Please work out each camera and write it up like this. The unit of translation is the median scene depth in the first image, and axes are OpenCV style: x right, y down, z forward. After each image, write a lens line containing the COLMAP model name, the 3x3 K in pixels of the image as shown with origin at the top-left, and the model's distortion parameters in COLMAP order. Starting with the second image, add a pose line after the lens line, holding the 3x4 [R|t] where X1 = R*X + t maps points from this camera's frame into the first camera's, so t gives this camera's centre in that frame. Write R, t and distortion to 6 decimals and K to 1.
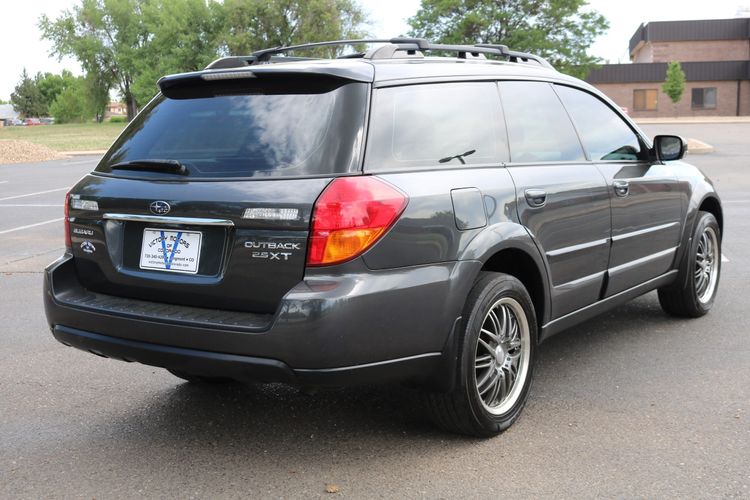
lens RADIAL K [[962.4, 0, 375.0], [0, 962.4, 250.0], [0, 0, 1]] dist [-0.026386, -0.056561]
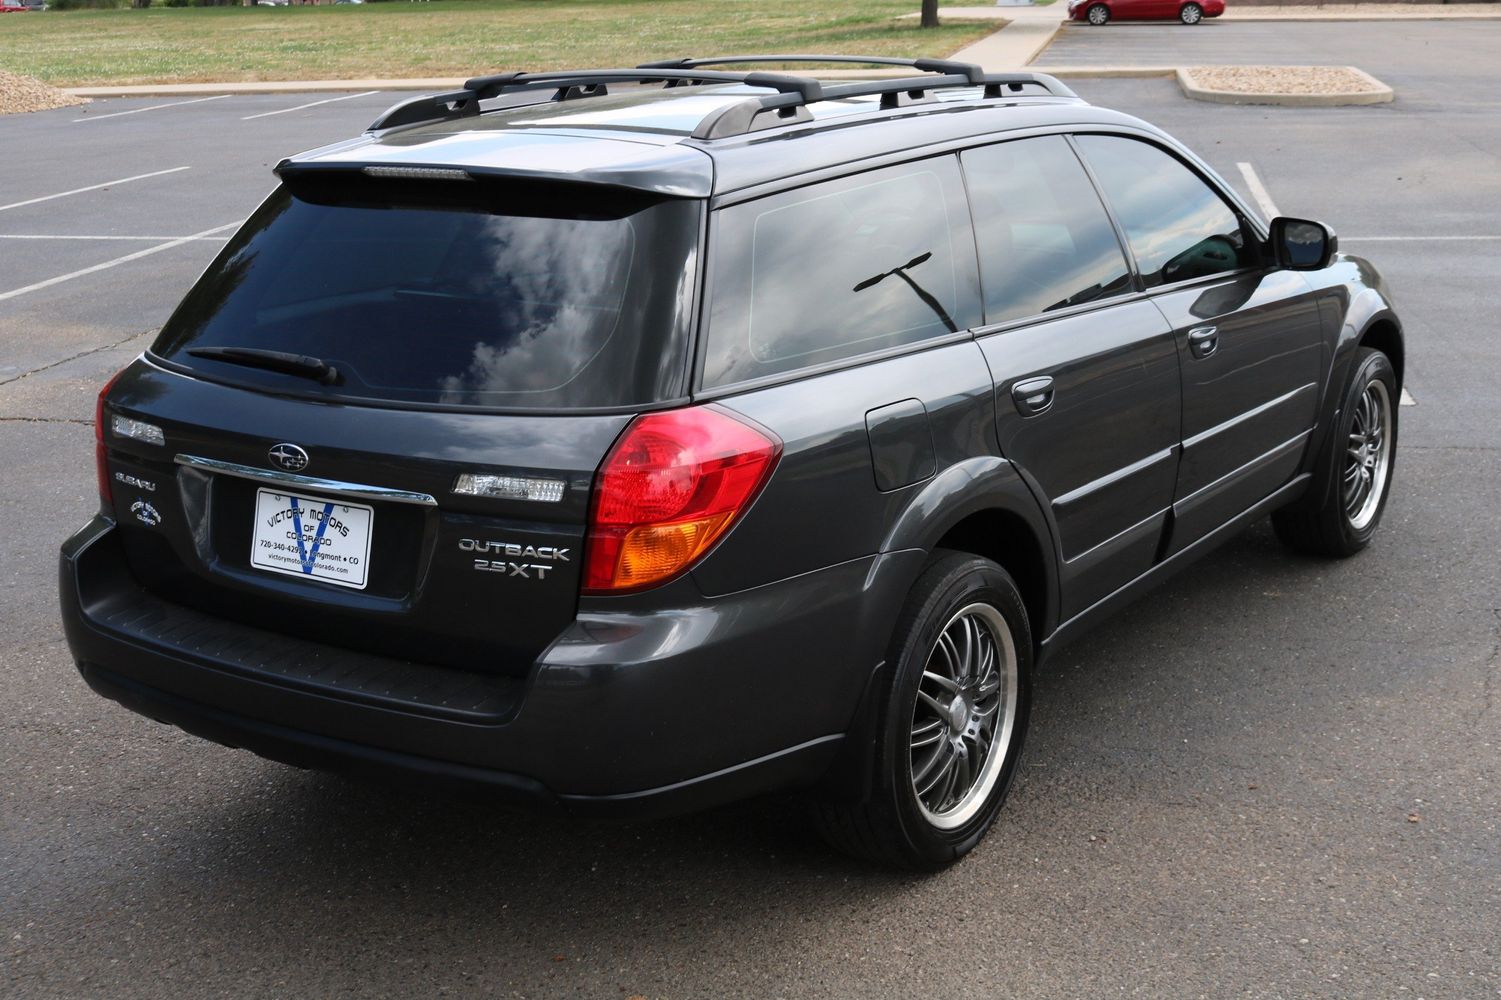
lens RADIAL K [[1926.1, 0, 750.5], [0, 1926.1, 500.0], [0, 0, 1]] dist [-0.026386, -0.056561]
pose [[0.999787, -0.002425, 0.020499, -0.002299], [0.000098, 0.993620, 0.112777, -0.122905], [-0.020641, -0.112751, 0.993409, -0.007088]]
